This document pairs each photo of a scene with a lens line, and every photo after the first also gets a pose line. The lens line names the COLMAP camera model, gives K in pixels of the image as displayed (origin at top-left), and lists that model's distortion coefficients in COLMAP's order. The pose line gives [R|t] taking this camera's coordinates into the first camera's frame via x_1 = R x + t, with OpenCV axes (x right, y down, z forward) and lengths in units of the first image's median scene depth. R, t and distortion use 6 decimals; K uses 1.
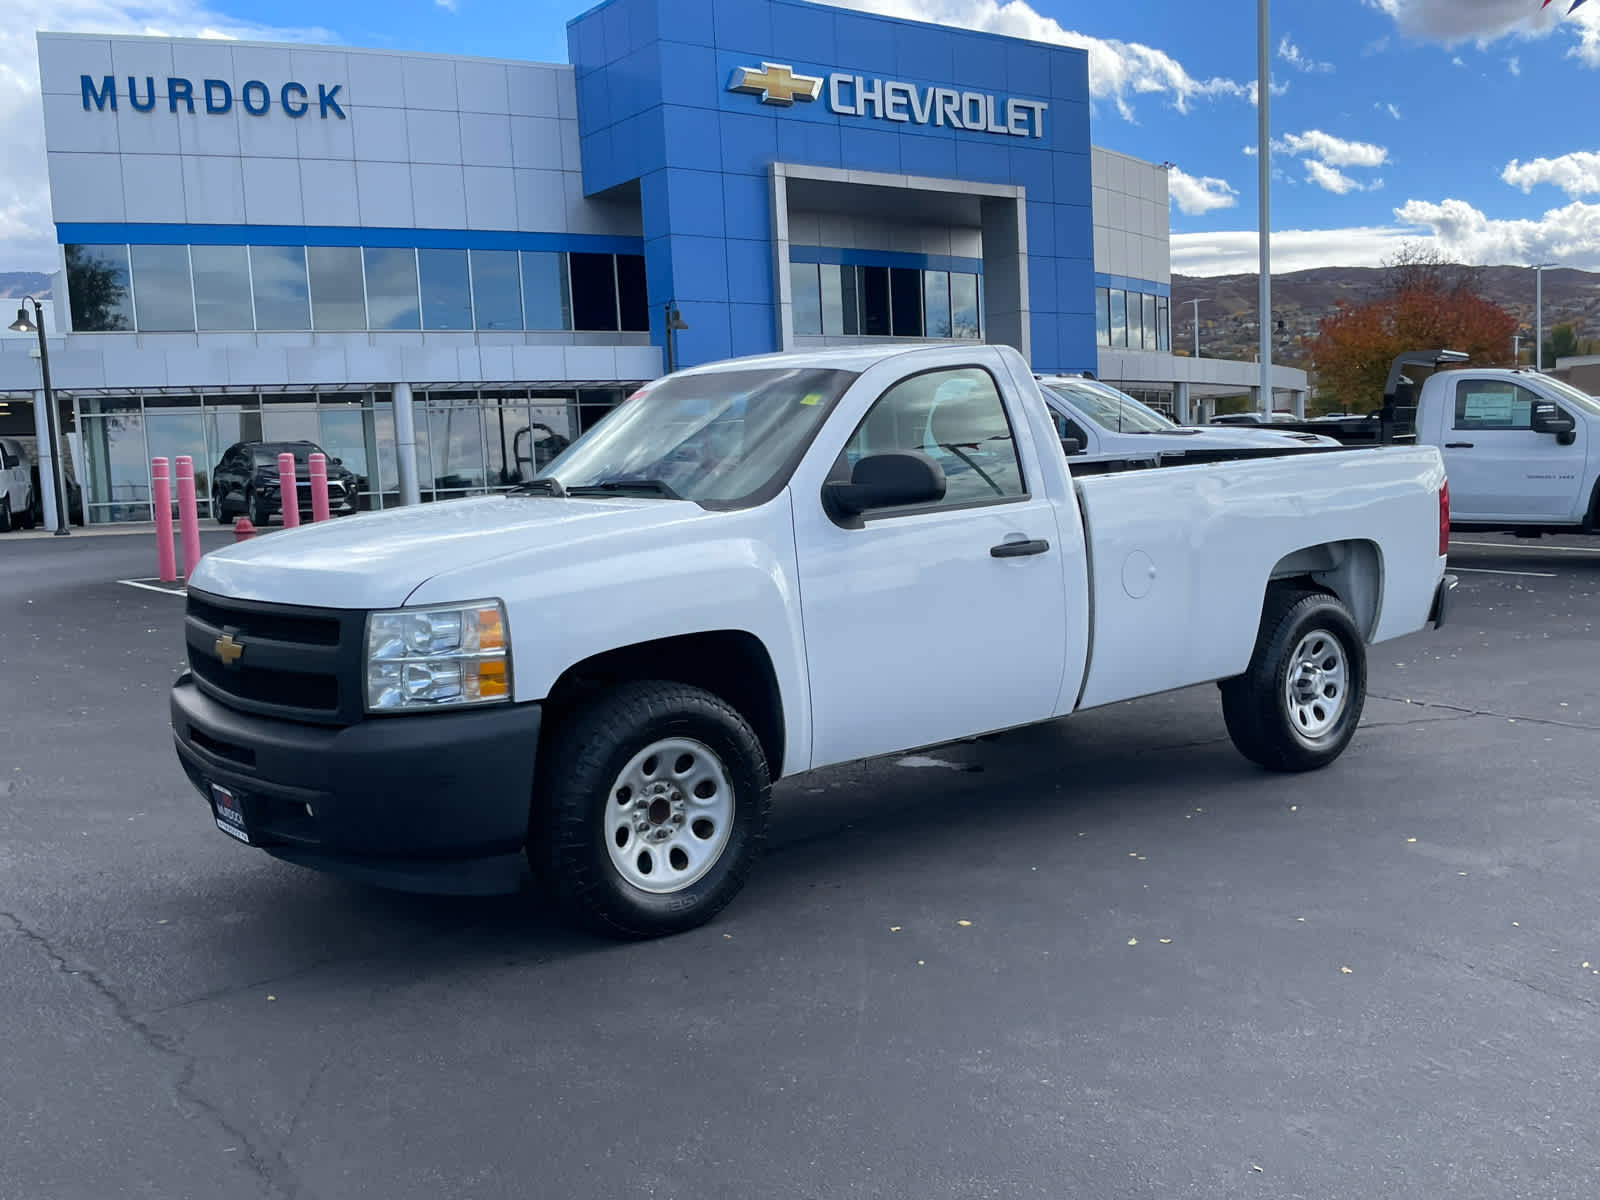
lens RADIAL K [[1589.1, 0, 815.9], [0, 1589.1, 604.0], [0, 0, 1]] dist [0.100505, -0.143247]
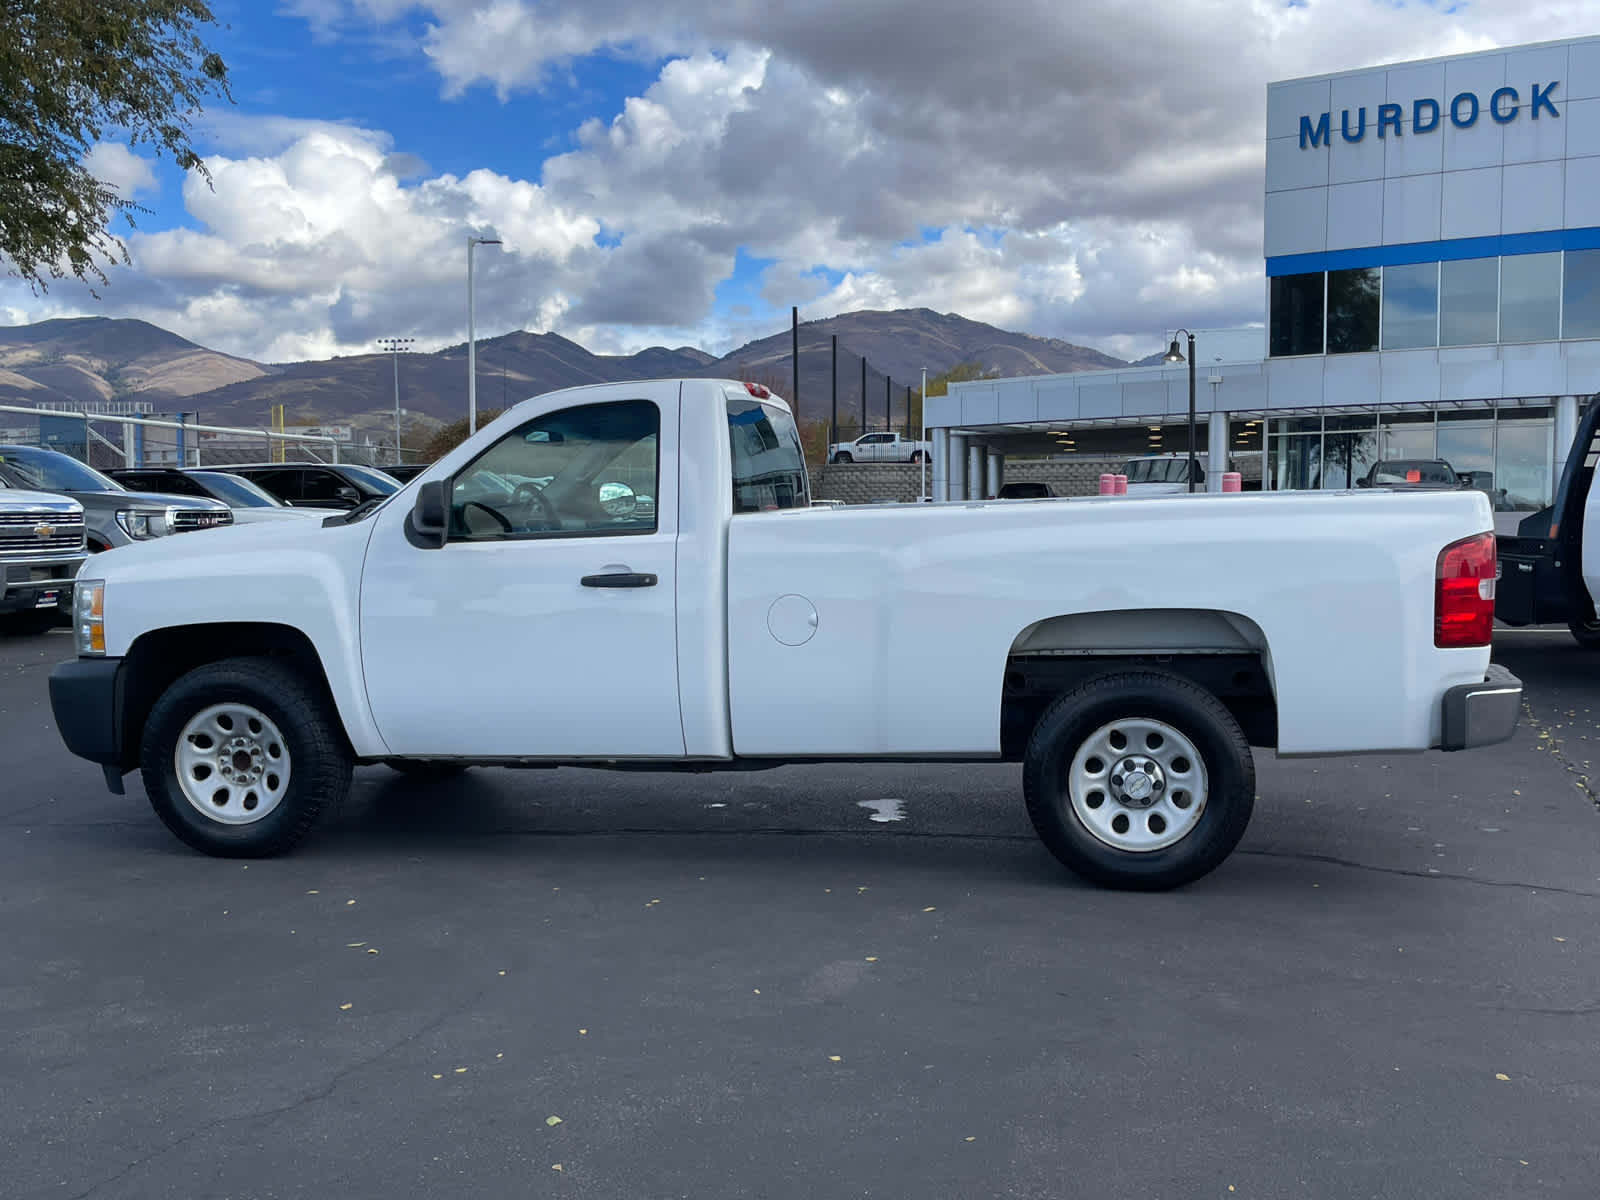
lens RADIAL K [[1589.1, 0, 815.9], [0, 1589.1, 604.0], [0, 0, 1]] dist [0.100505, -0.143247]
pose [[0.644080, 0.079253, -0.760842, 0.175427], [-0.085977, 0.995816, 0.030946, -0.011011], [0.760111, 0.045483, 0.648199, 0.077940]]
